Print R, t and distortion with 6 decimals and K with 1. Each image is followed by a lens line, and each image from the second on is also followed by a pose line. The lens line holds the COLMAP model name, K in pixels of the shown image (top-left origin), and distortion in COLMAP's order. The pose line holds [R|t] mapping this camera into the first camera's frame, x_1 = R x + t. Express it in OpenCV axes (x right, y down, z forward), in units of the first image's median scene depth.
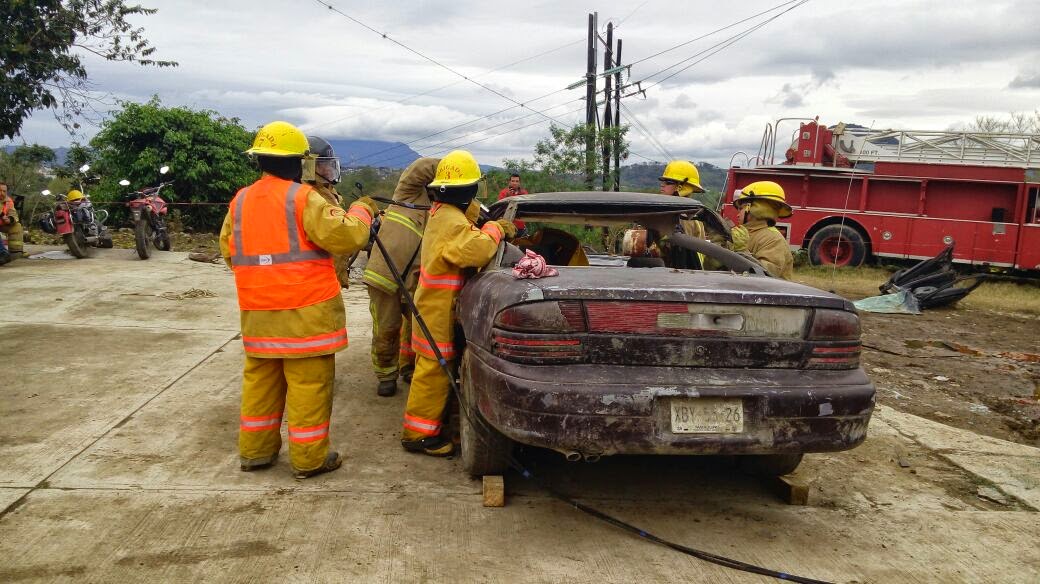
lens RADIAL K [[855.6, 0, 520.0], [0, 855.6, 292.0], [0, 0, 1]] dist [0.061859, -0.092307]
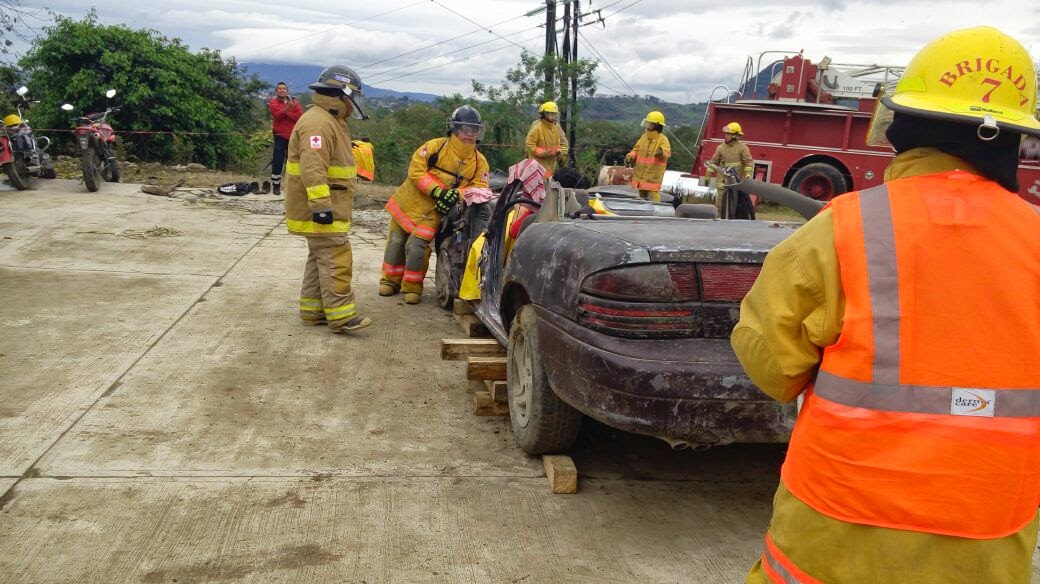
lens RADIAL K [[855.6, 0, 520.0], [0, 855.6, 292.0], [0, 0, 1]] dist [0.061859, -0.092307]
pose [[0.997904, 0.003155, 0.064635, -0.104632], [-0.008207, 0.996917, 0.078037, -0.018188], [-0.064190, -0.078404, 0.994853, 0.114316]]
